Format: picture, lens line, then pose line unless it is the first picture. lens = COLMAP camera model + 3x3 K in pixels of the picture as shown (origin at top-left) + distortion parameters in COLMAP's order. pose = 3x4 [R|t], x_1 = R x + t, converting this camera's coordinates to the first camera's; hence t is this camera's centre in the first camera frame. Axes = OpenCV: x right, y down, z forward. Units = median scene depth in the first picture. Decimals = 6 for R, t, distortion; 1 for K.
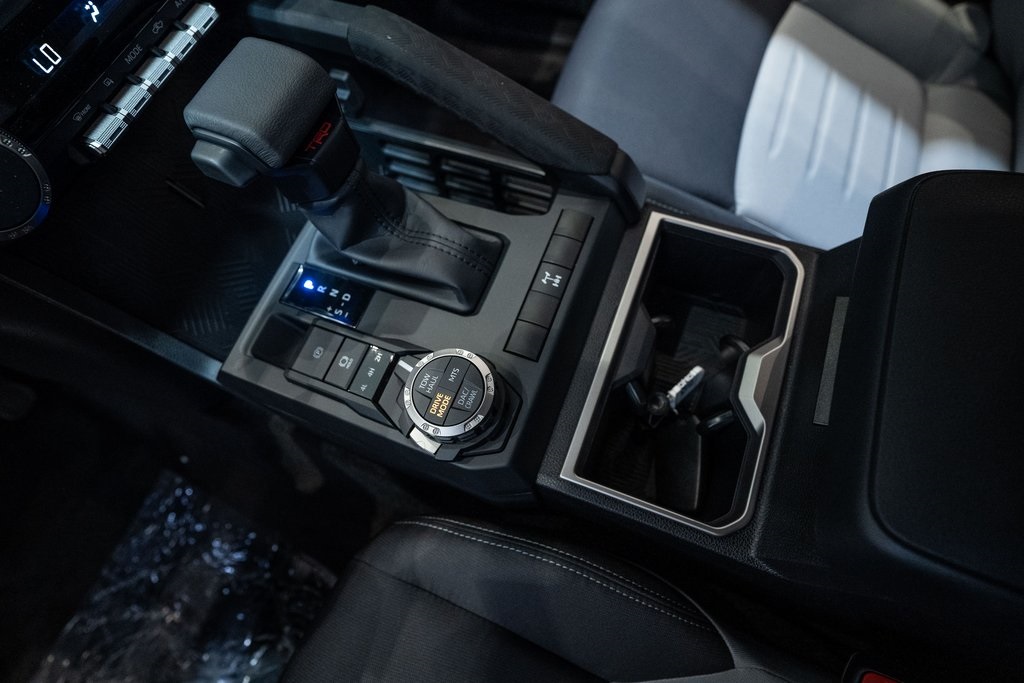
lens RADIAL K [[543.8, 0, 512.0], [0, 543.8, 341.5], [0, 0, 1]] dist [-0.065511, 0.029369]
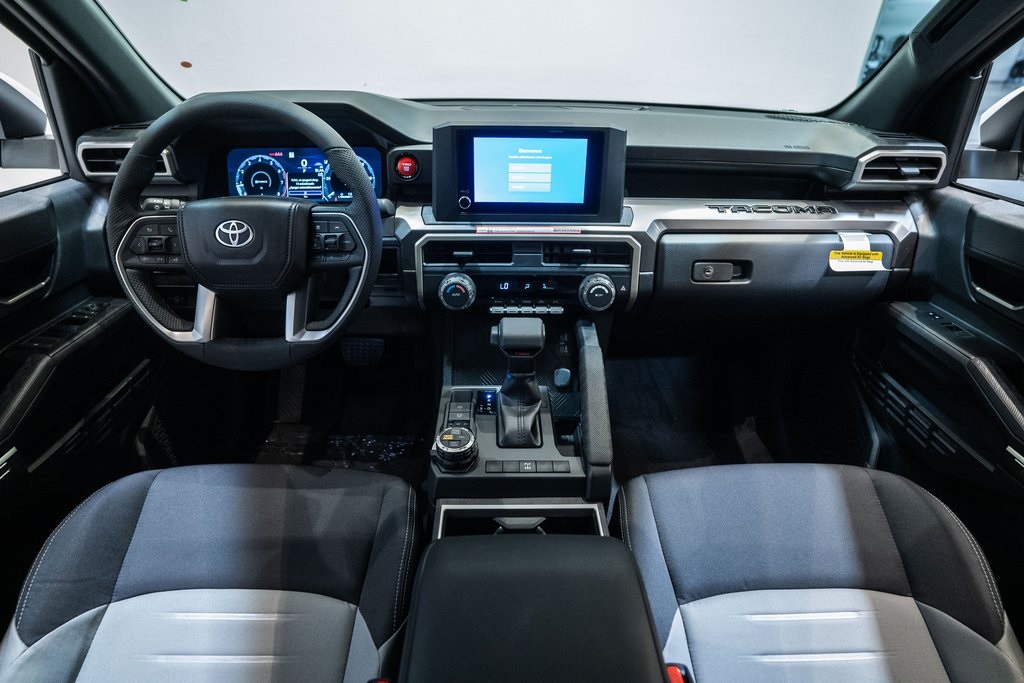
lens RADIAL K [[525.9, 0, 512.0], [0, 525.9, 341.5], [0, 0, 1]] dist [-0.072000, 0.039081]
pose [[0.379936, 0.558934, -0.737049, 1.388780], [-0.868151, 0.490518, -0.075538, -0.157108], [0.319316, 0.668569, 0.671604, -0.742118]]
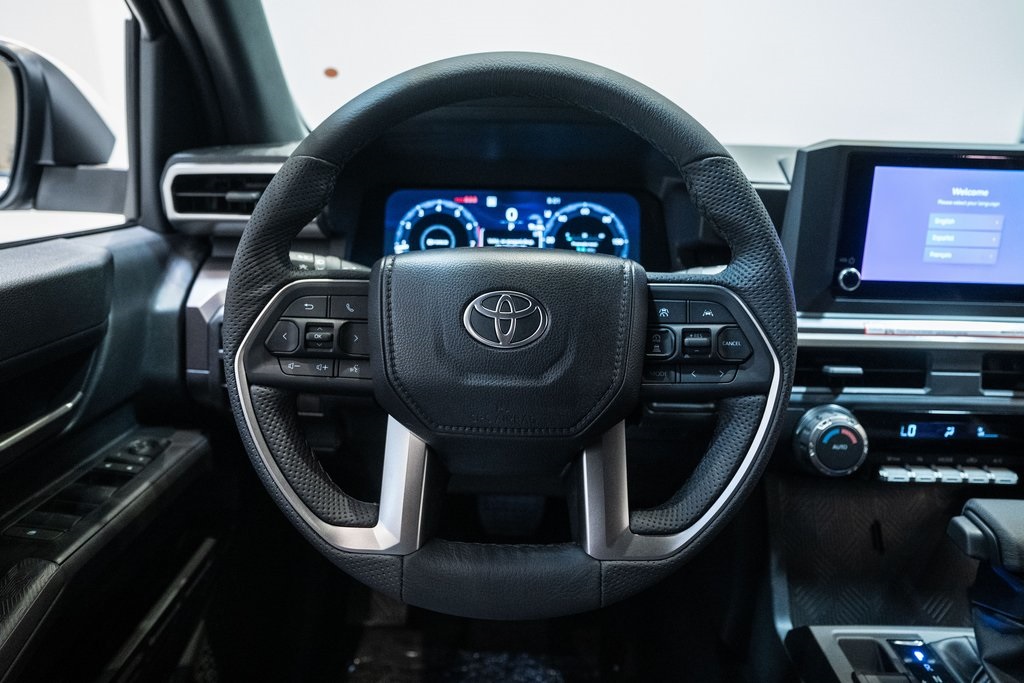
lens RADIAL K [[579.0, 0, 510.2], [0, 579.0, 323.7], [0, 0, 1]] dist [-0.074766, 0.042683]
pose [[0.343888, 0.383003, -0.857350, 0.087443], [-0.882798, 0.443030, -0.156181, 0.627823], [0.320014, 0.810576, 0.490467, -0.507057]]
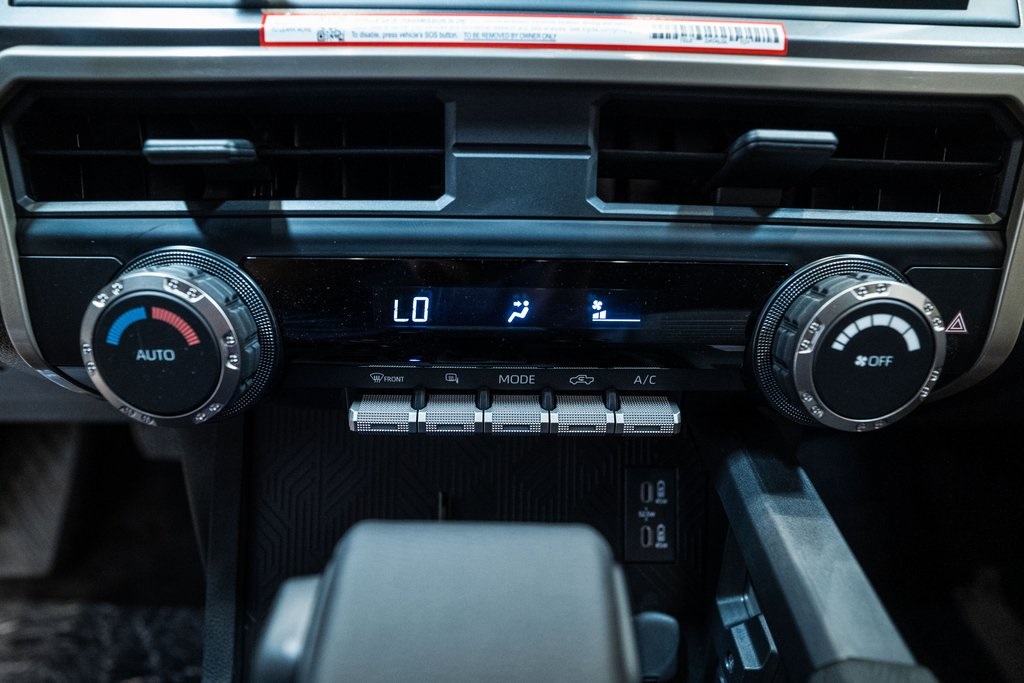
lens RADIAL K [[543.8, 0, 512.0], [0, 543.8, 341.5], [0, 0, 1]] dist [-0.065511, 0.029369]
pose [[0.372778, 0.556705, -0.742372, -0.258299], [-0.872287, 0.483092, -0.075744, -0.498008], [0.316467, 0.675797, 0.665693, 0.519581]]
